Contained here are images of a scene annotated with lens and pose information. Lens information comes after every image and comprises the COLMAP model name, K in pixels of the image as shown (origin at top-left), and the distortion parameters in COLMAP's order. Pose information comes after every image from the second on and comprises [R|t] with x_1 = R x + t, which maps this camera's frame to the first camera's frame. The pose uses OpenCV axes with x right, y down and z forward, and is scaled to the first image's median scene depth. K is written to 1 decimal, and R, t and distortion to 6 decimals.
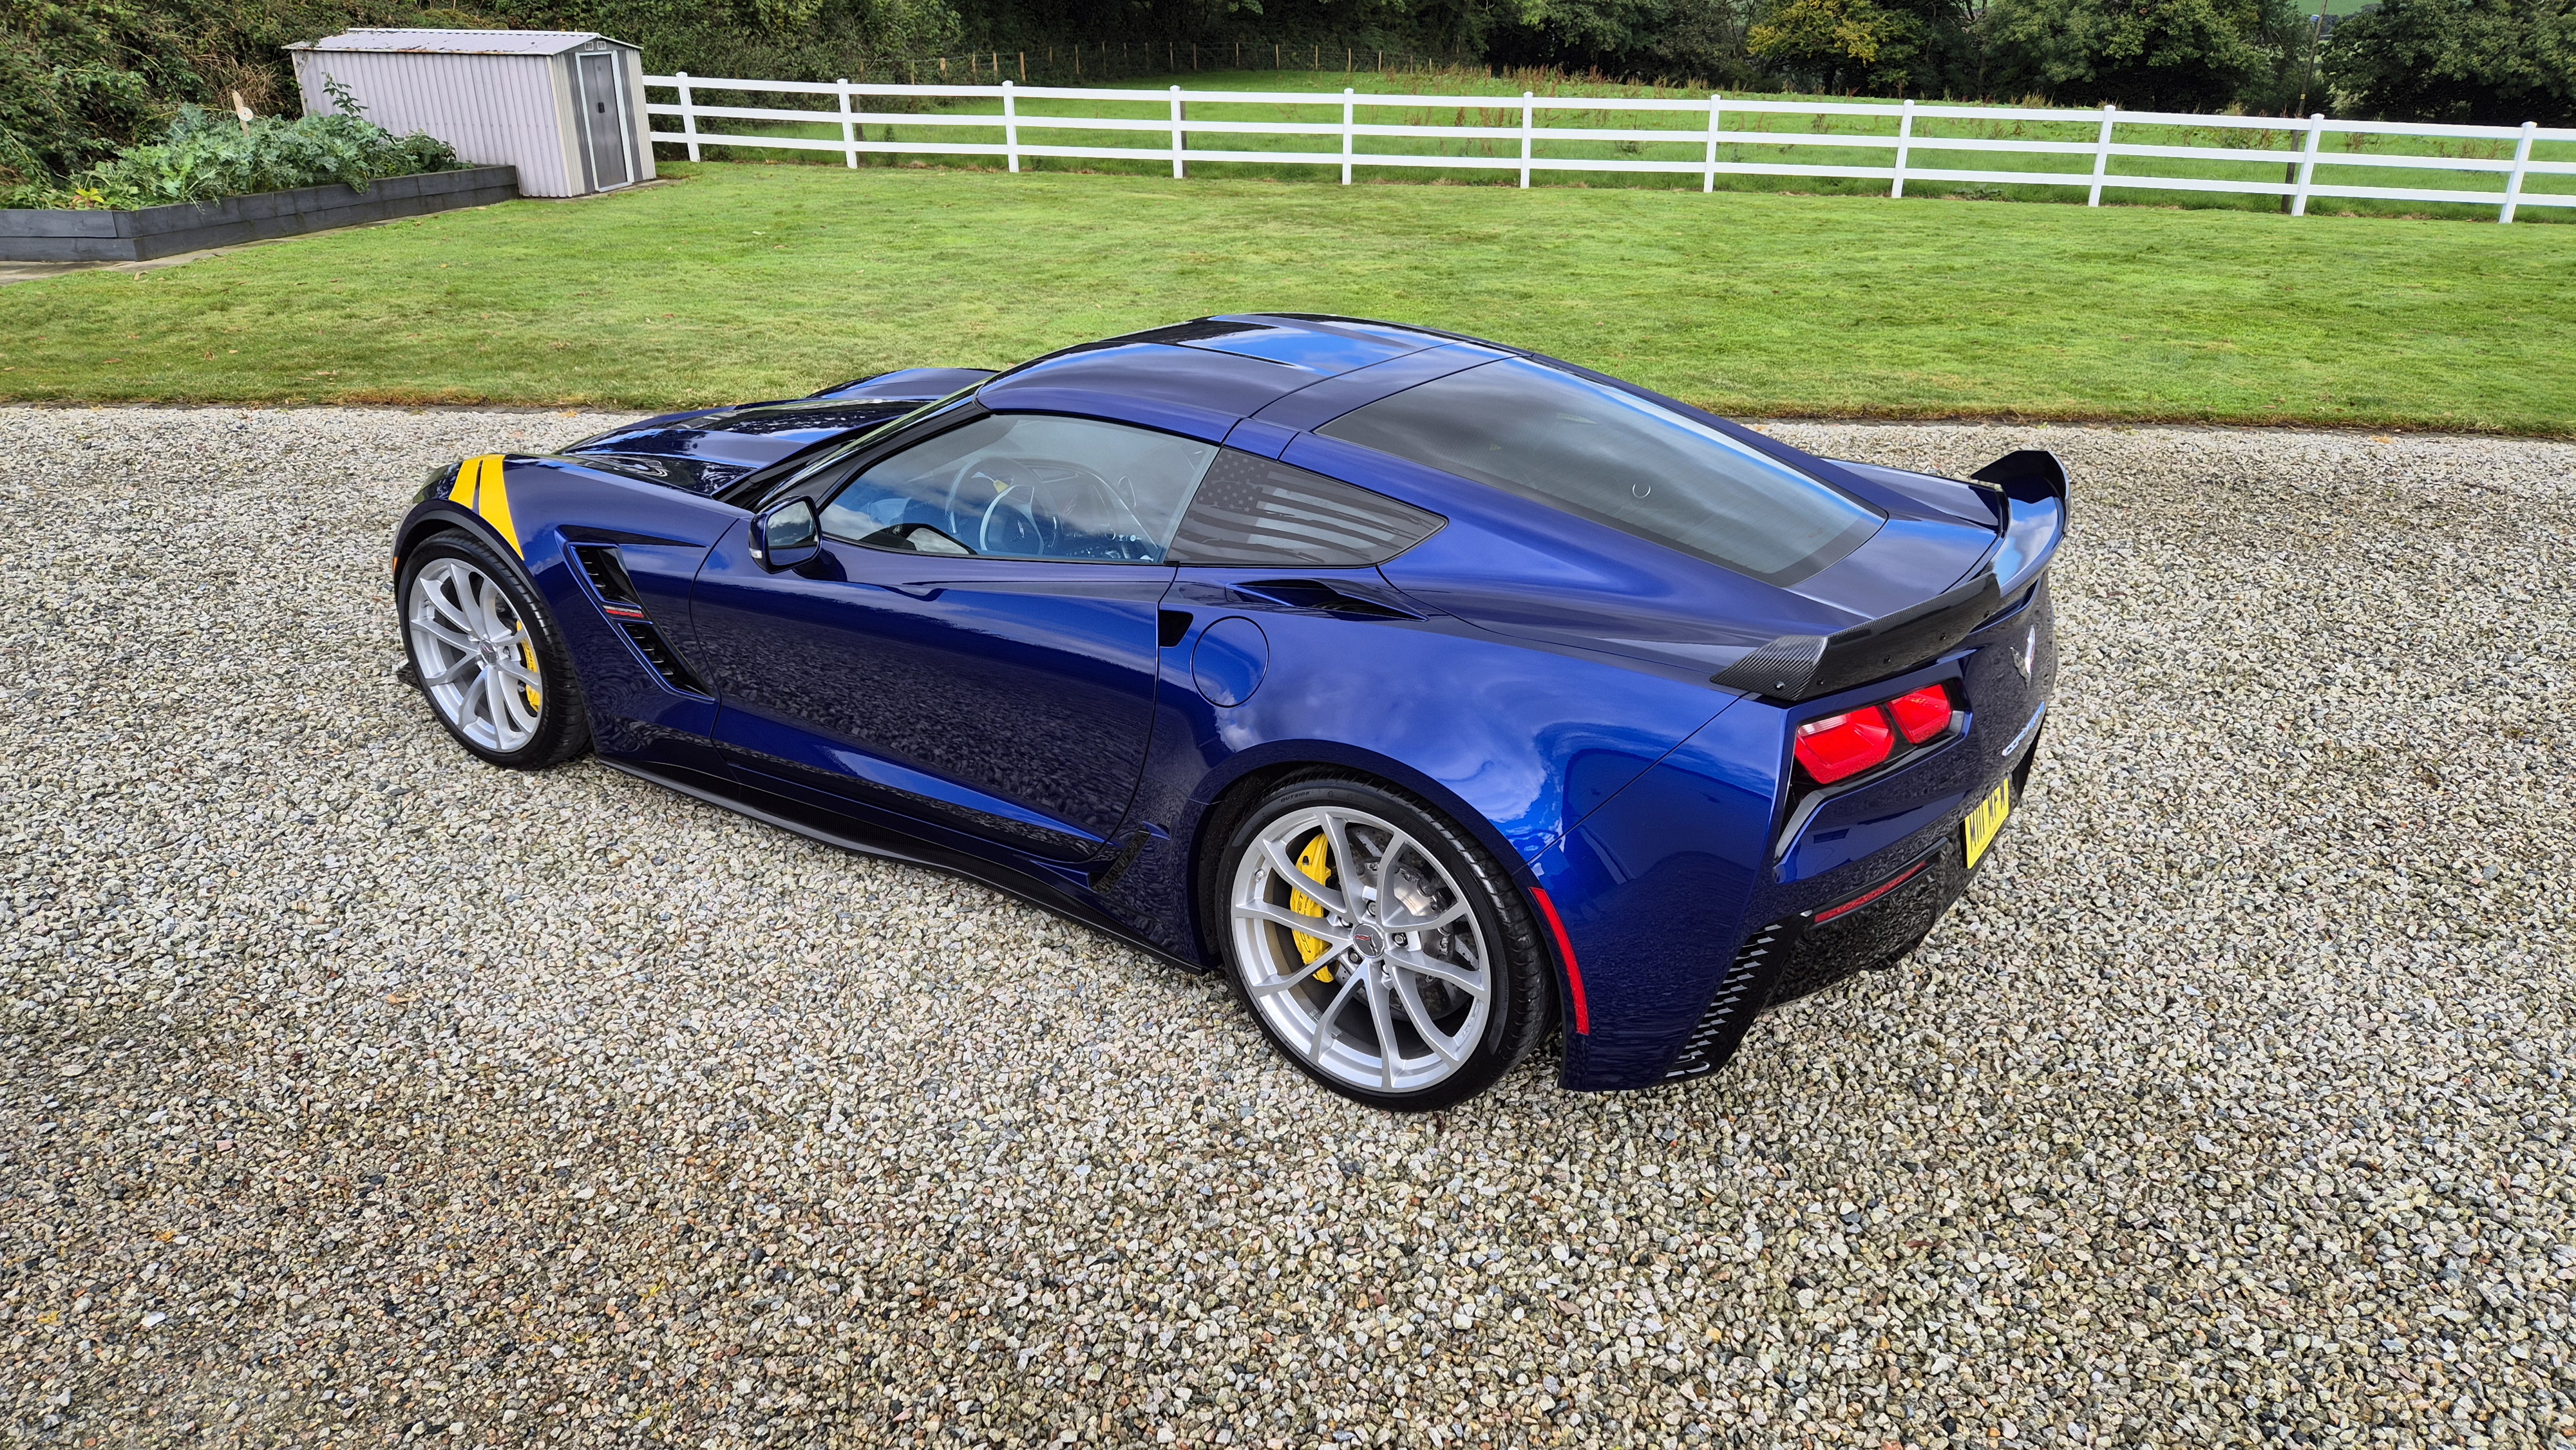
lens RADIAL K [[1727.3, 0, 1291.1], [0, 1727.3, 744.0], [0, 0, 1]] dist [0.086487, -0.077908]
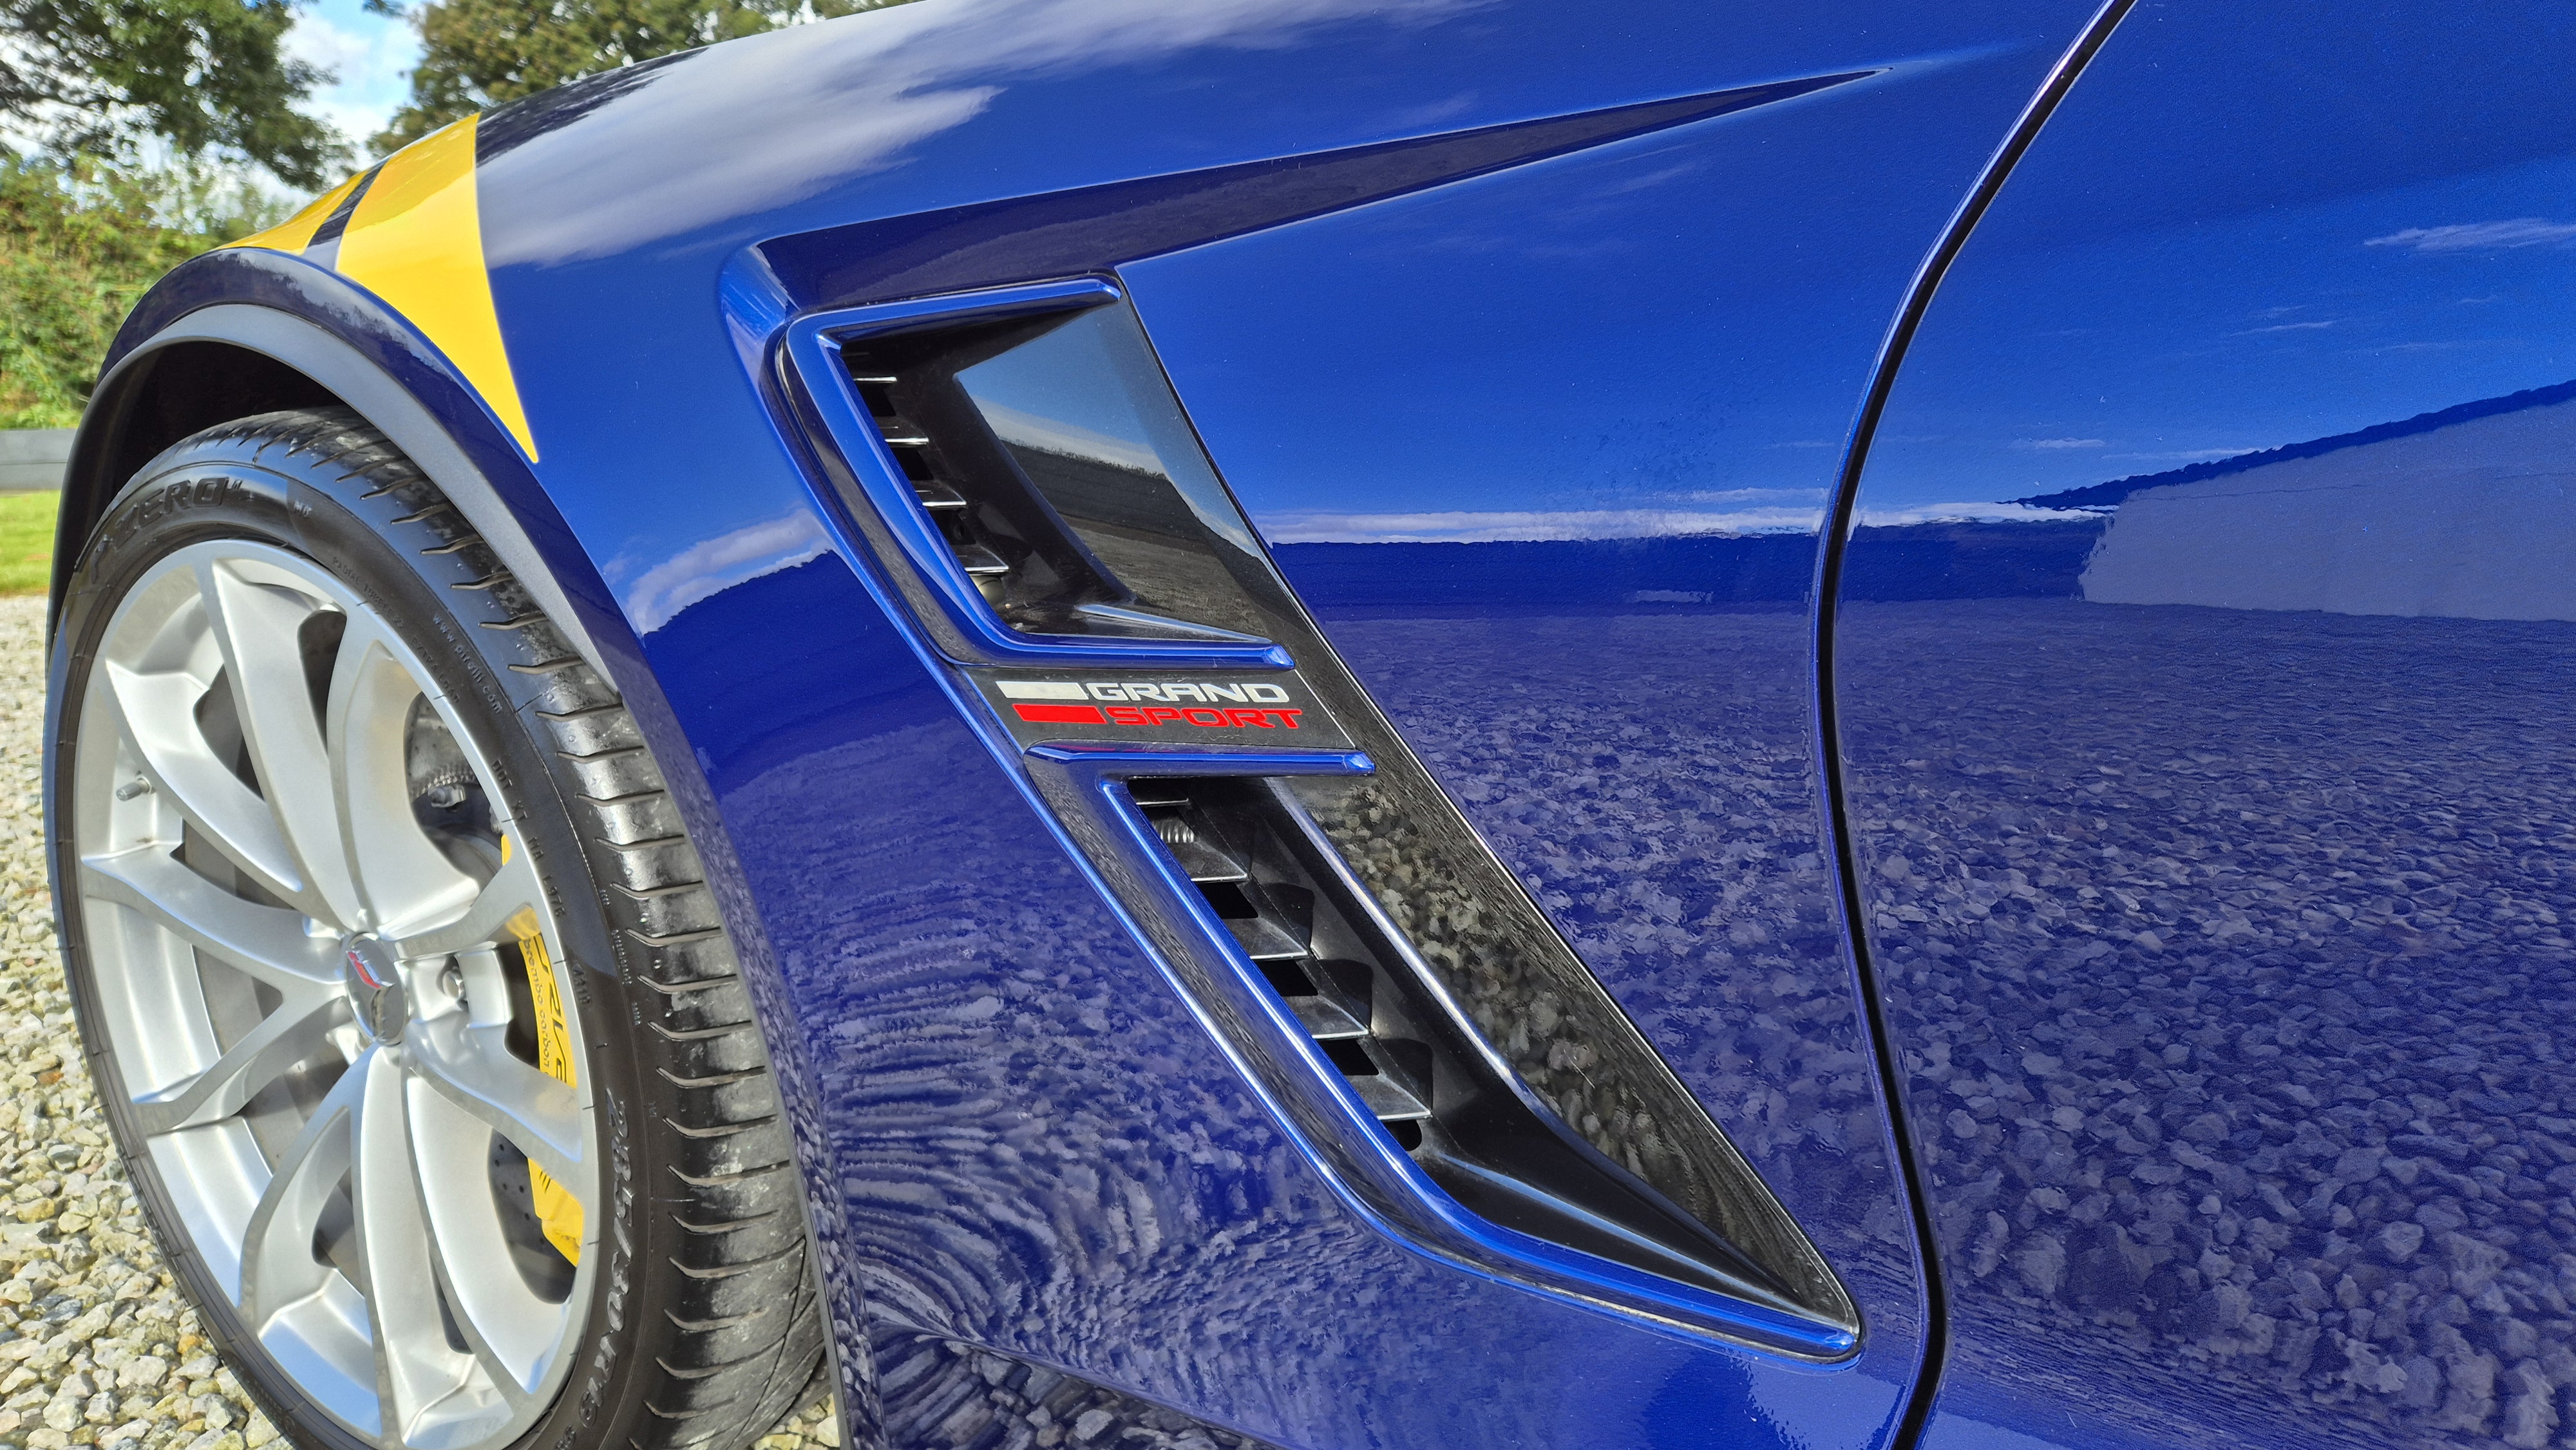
lens RADIAL K [[1729.4, 0, 1278.1], [0, 1729.4, 729.7], [0, 0, 1]] dist [0.098100, -0.094953]
pose [[0.998667, -0.022609, -0.046405, -0.076582], [0.014028, 0.984017, -0.177523, -0.009898], [0.049677, 0.176635, 0.983022, 0.179699]]
